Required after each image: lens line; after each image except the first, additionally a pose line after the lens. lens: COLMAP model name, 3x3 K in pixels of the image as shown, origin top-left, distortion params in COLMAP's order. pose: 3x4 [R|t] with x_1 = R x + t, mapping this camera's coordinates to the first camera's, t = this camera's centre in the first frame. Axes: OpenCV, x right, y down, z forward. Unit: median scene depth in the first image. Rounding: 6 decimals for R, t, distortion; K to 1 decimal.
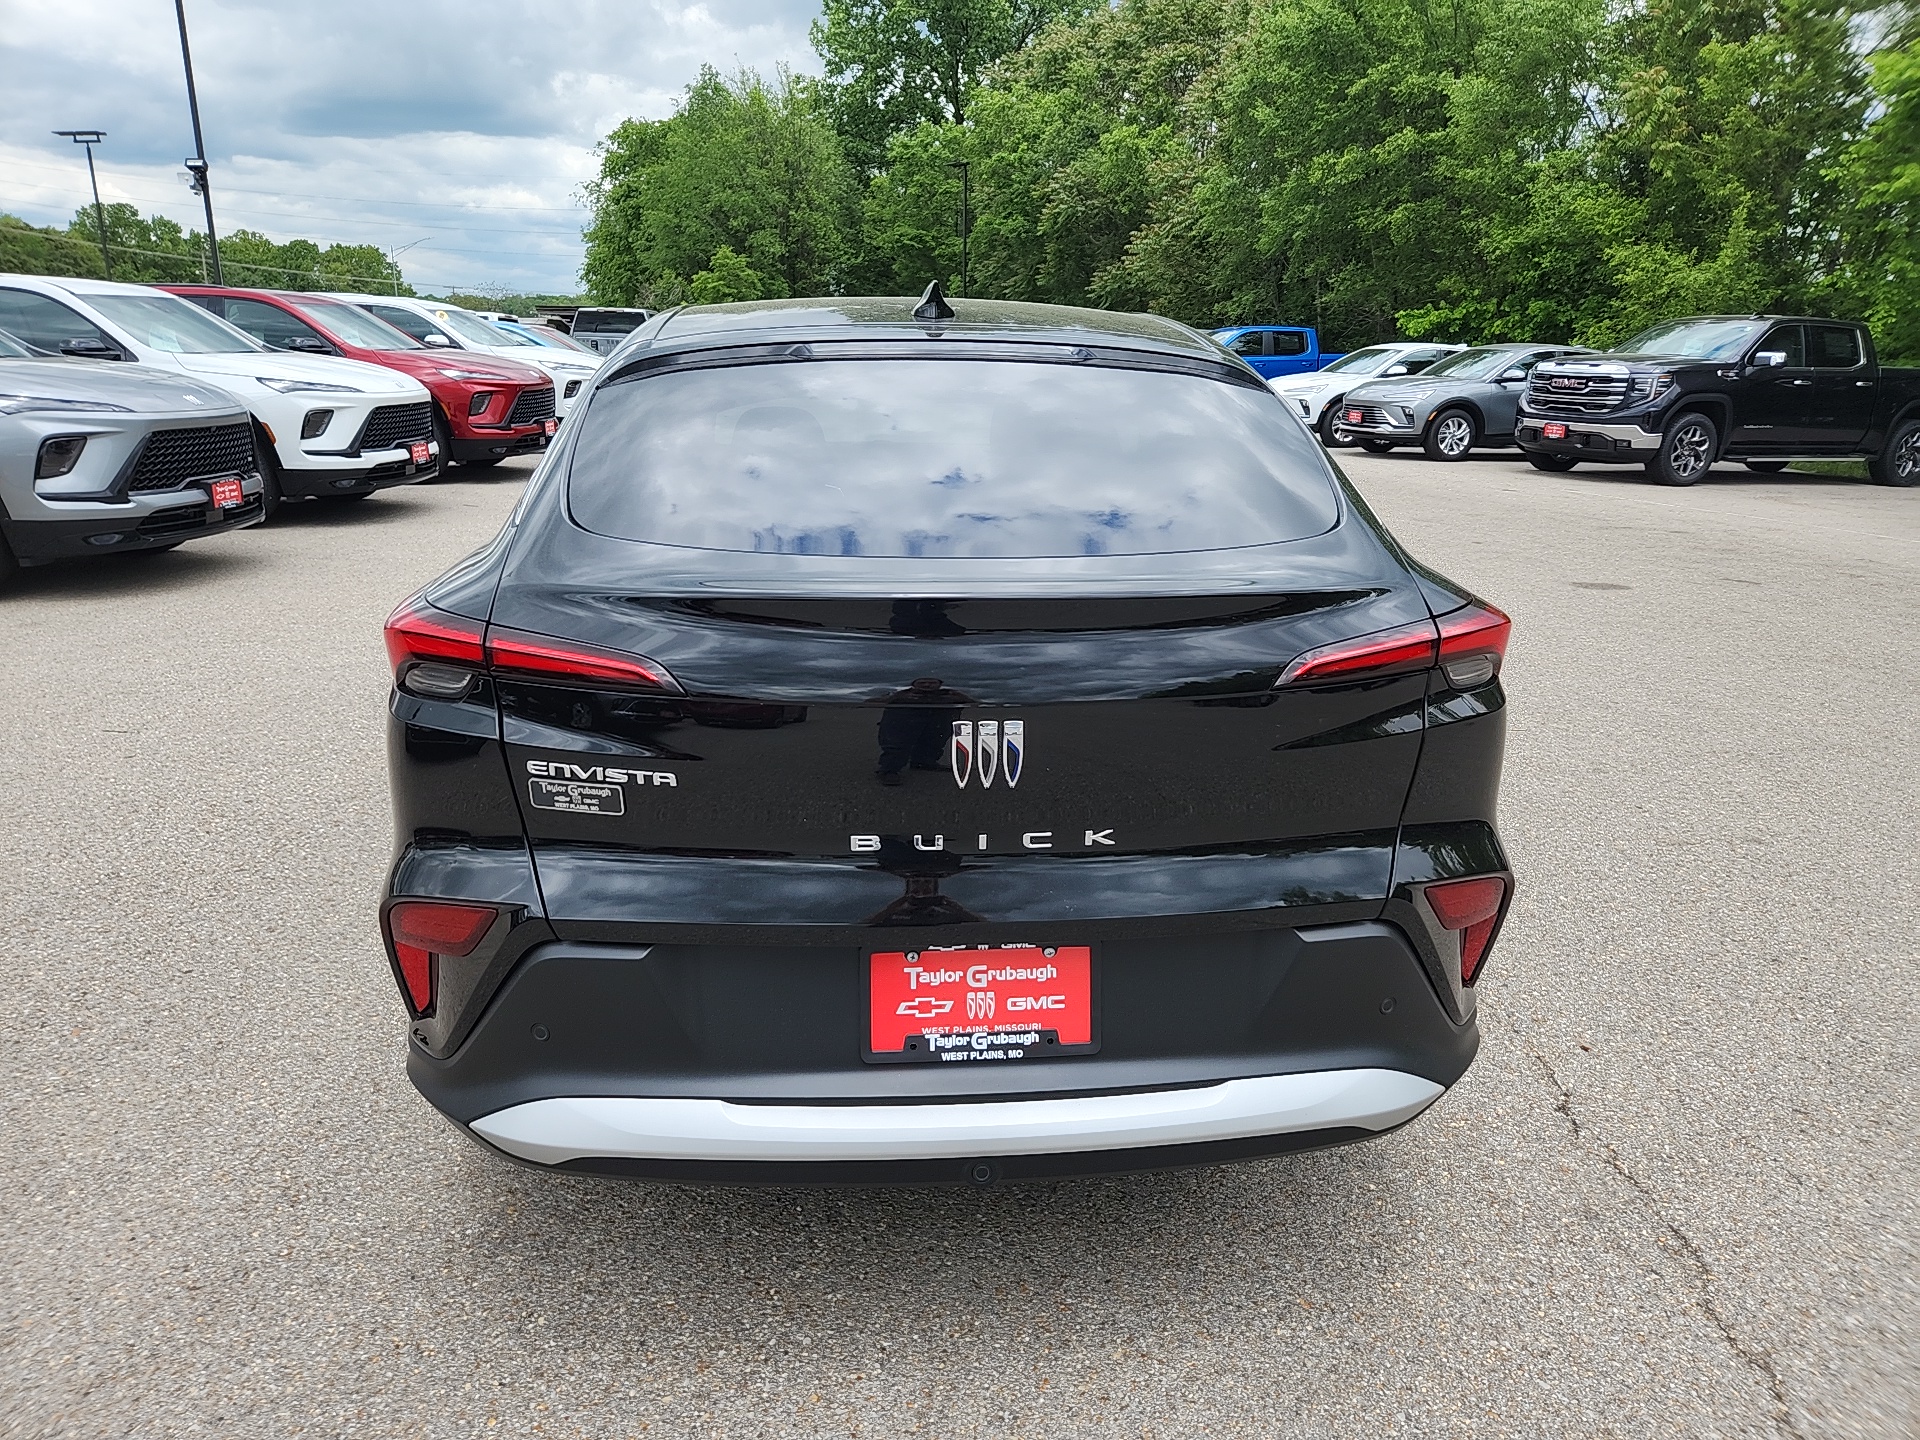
lens RADIAL K [[1285.9, 0, 986.9], [0, 1285.9, 725.6], [0, 0, 1]] dist [0.057970, -0.043528]
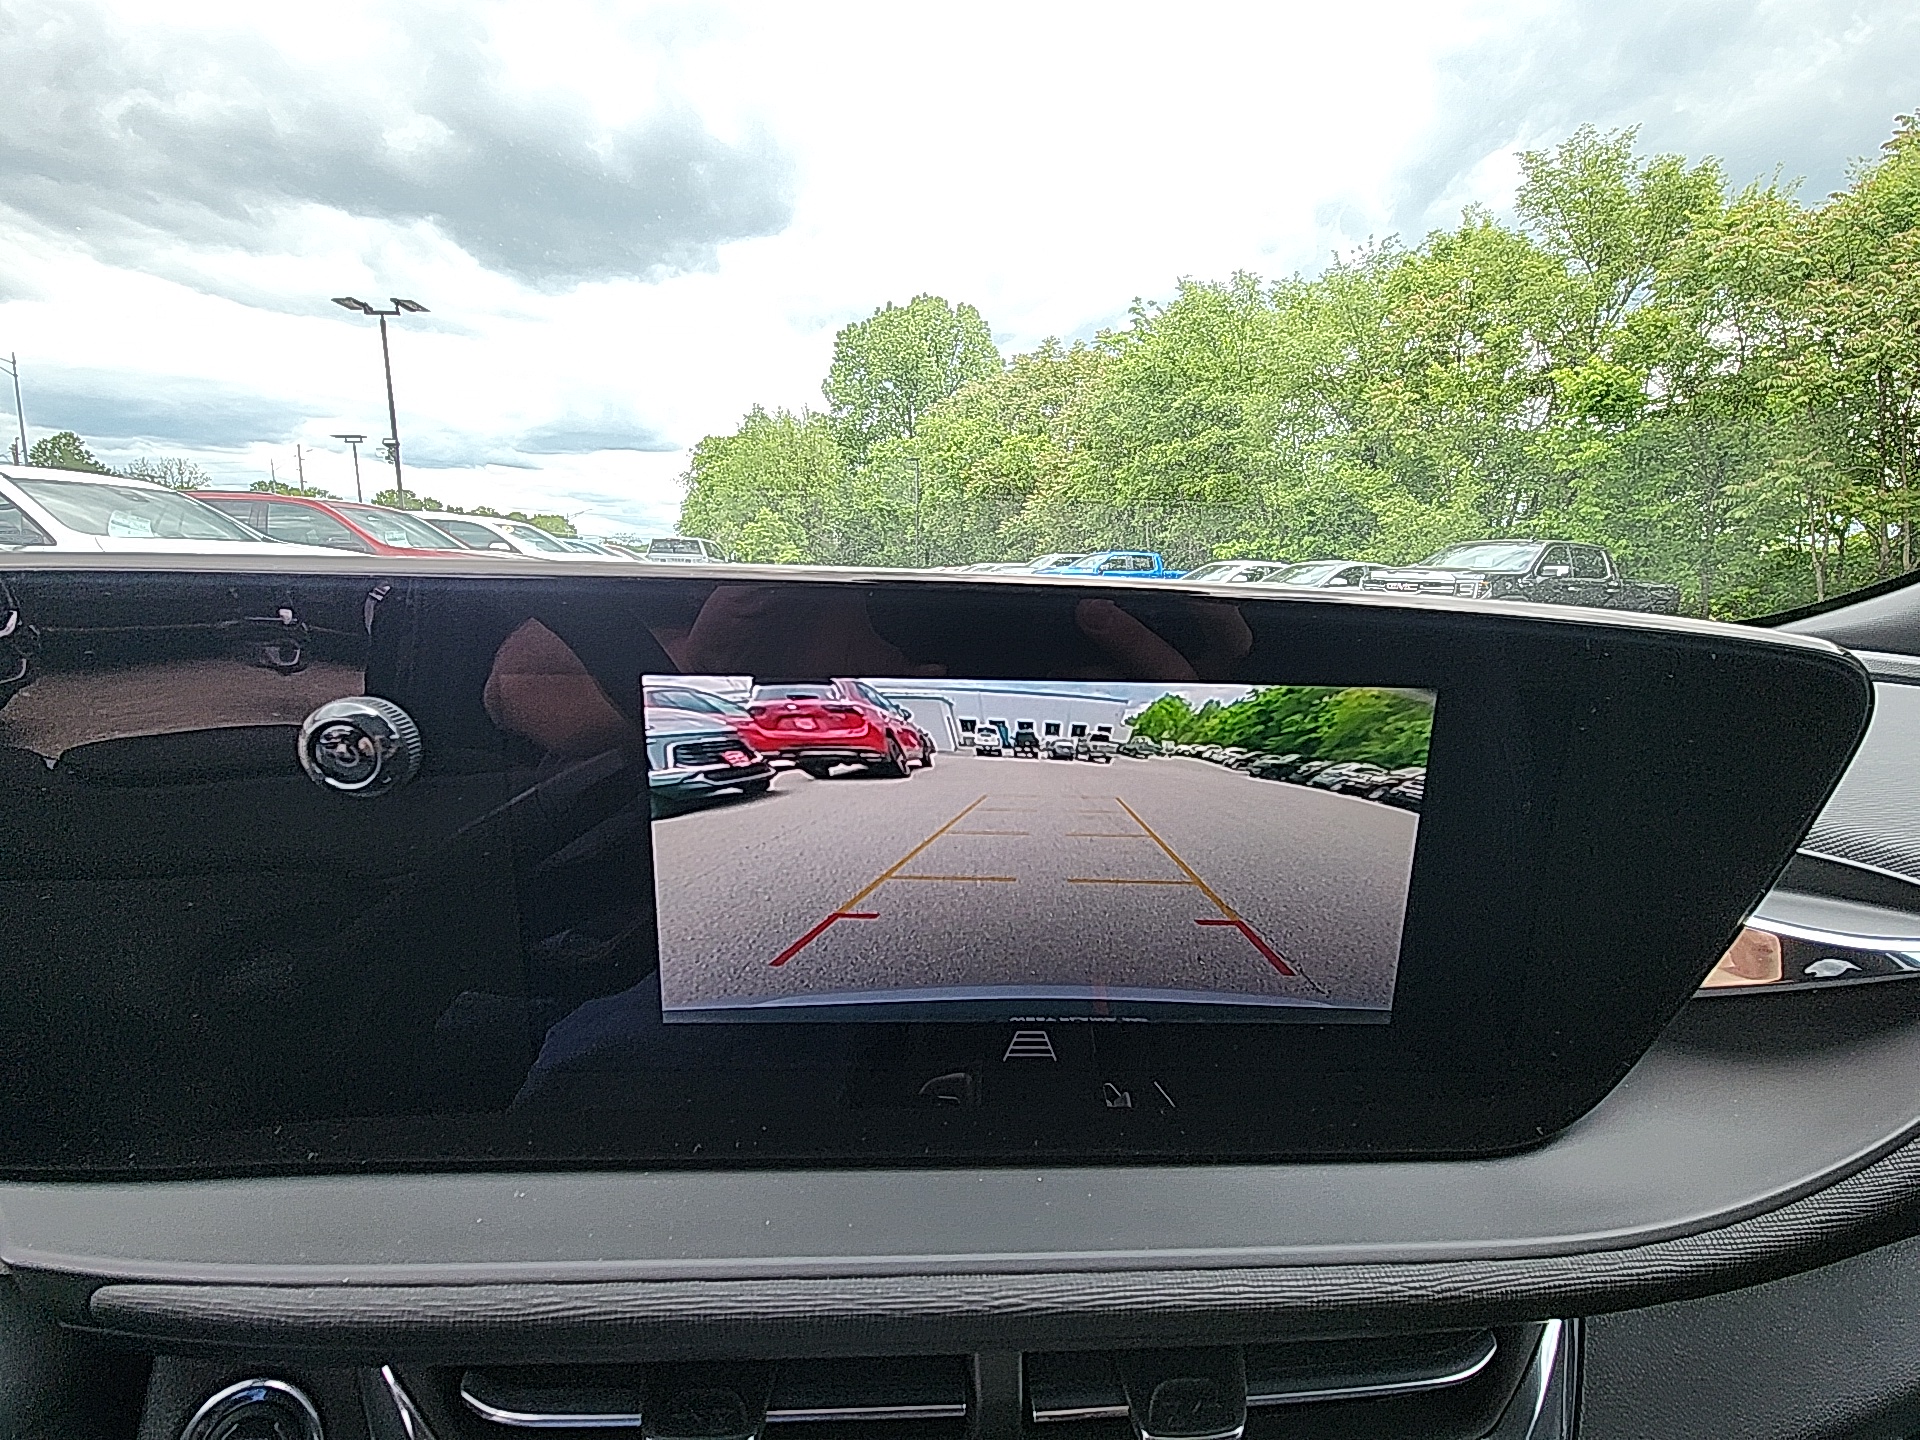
lens RADIAL K [[775.3, 0, 946.4], [0, 775.3, 700.8], [0, 0, 1]] dist [0.009993, -0.008817]
pose [[0.999609, 0.000528, 0.027966, -0.015873], [0.002936, 0.992319, -0.123668, -0.043723], [-0.027816, 0.123702, 0.991929, 0.199803]]
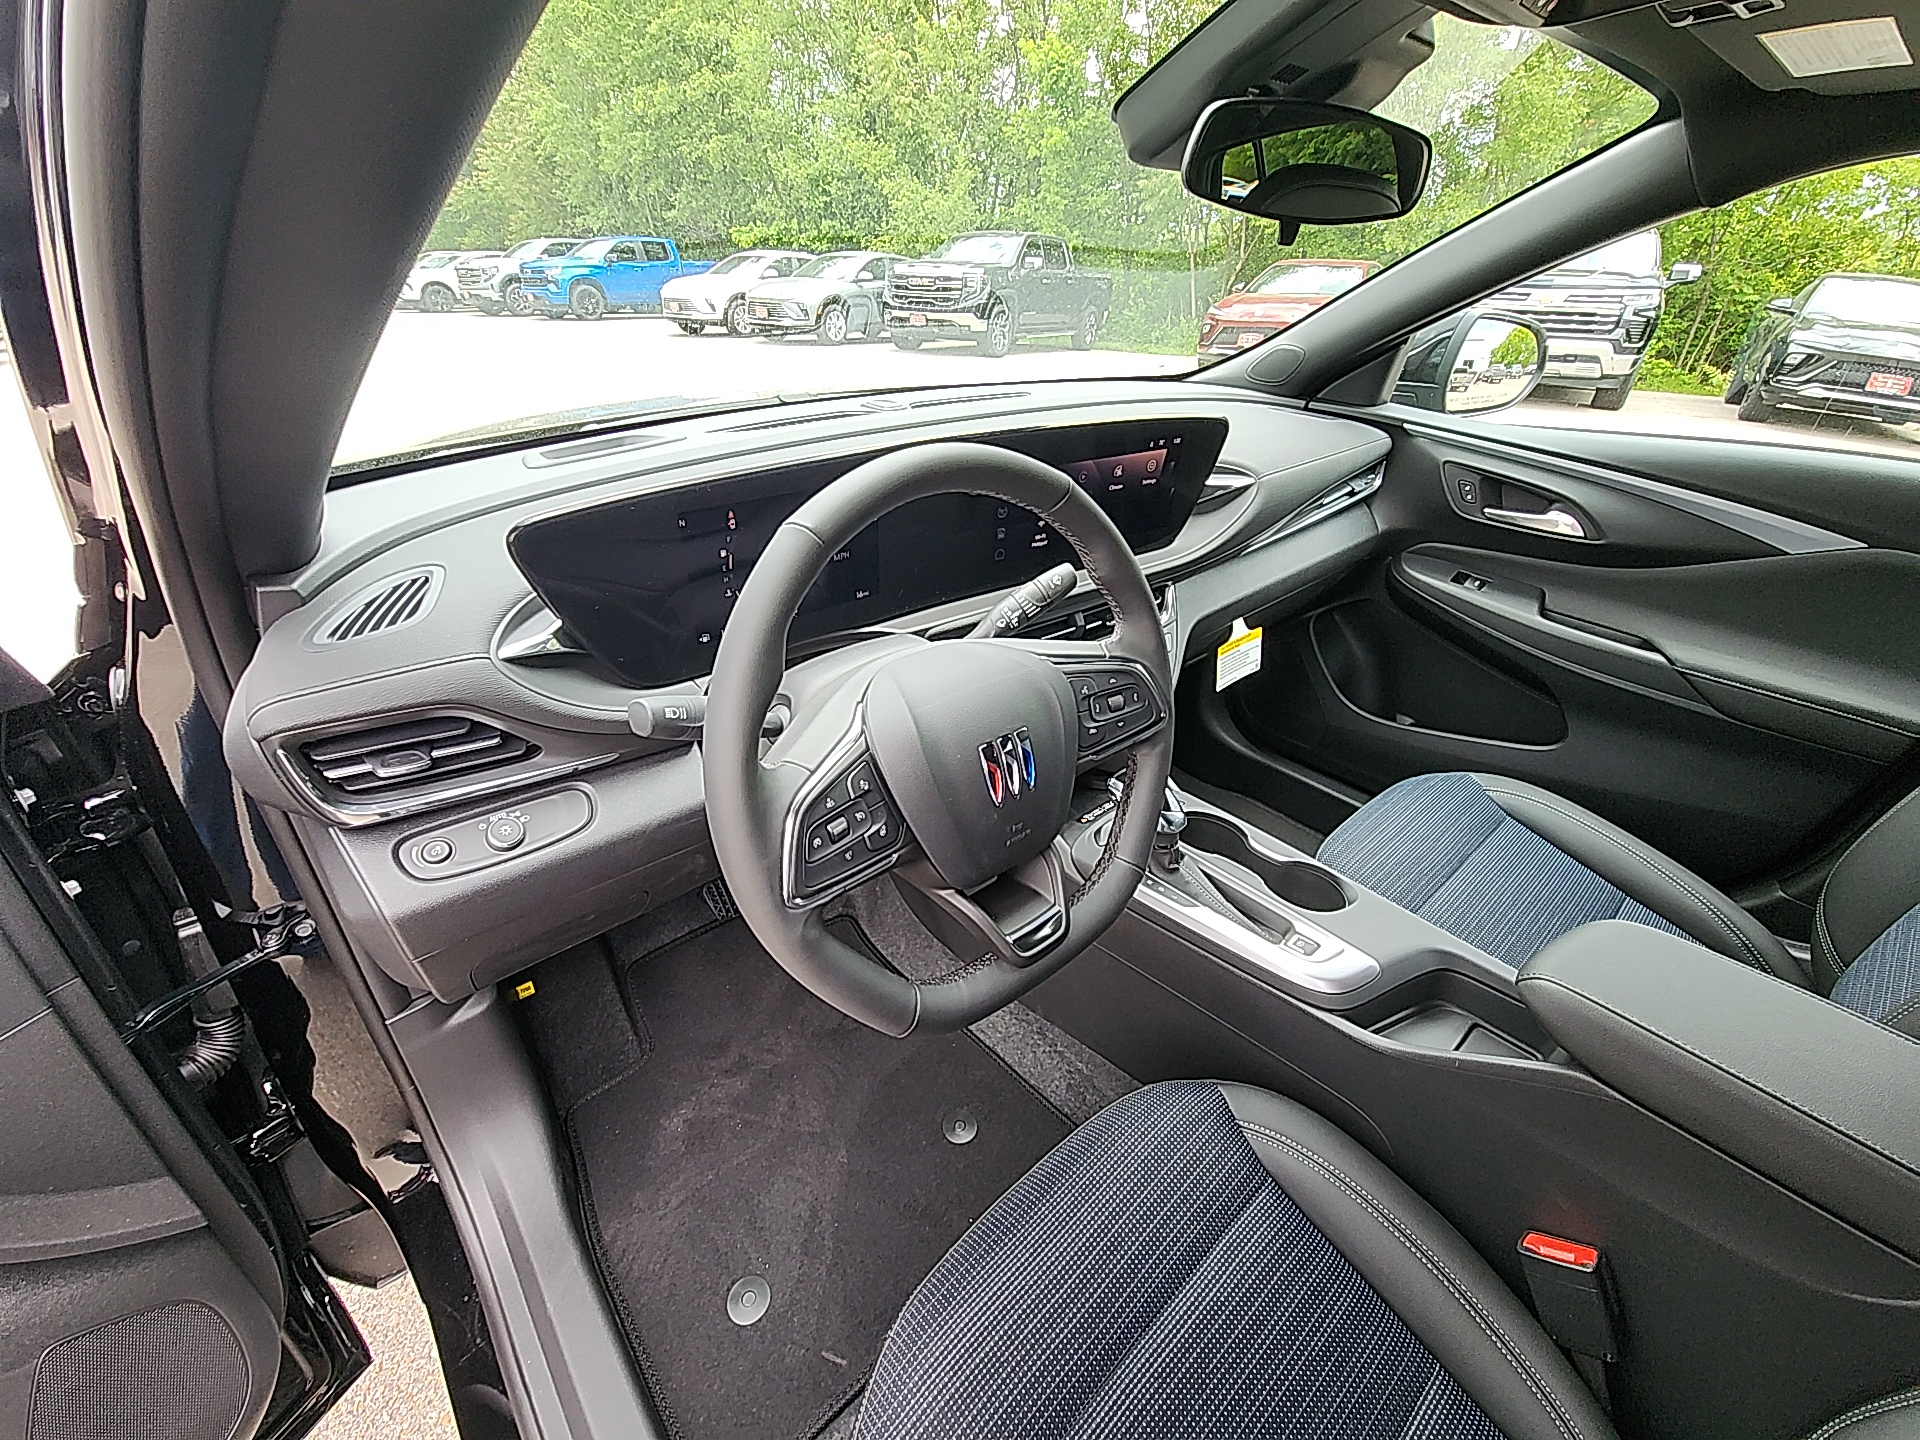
lens RADIAL K [[775.3, 0, 950.8], [0, 775.3, 707.1], [0, 0, 1]] dist [0.009993, -0.008817]
pose [[0.822788, -0.283288, 0.492715, -0.043438], [0.160717, 0.947511, 0.276392, -0.044091], [-0.545151, -0.148224, 0.825130, 0.179441]]
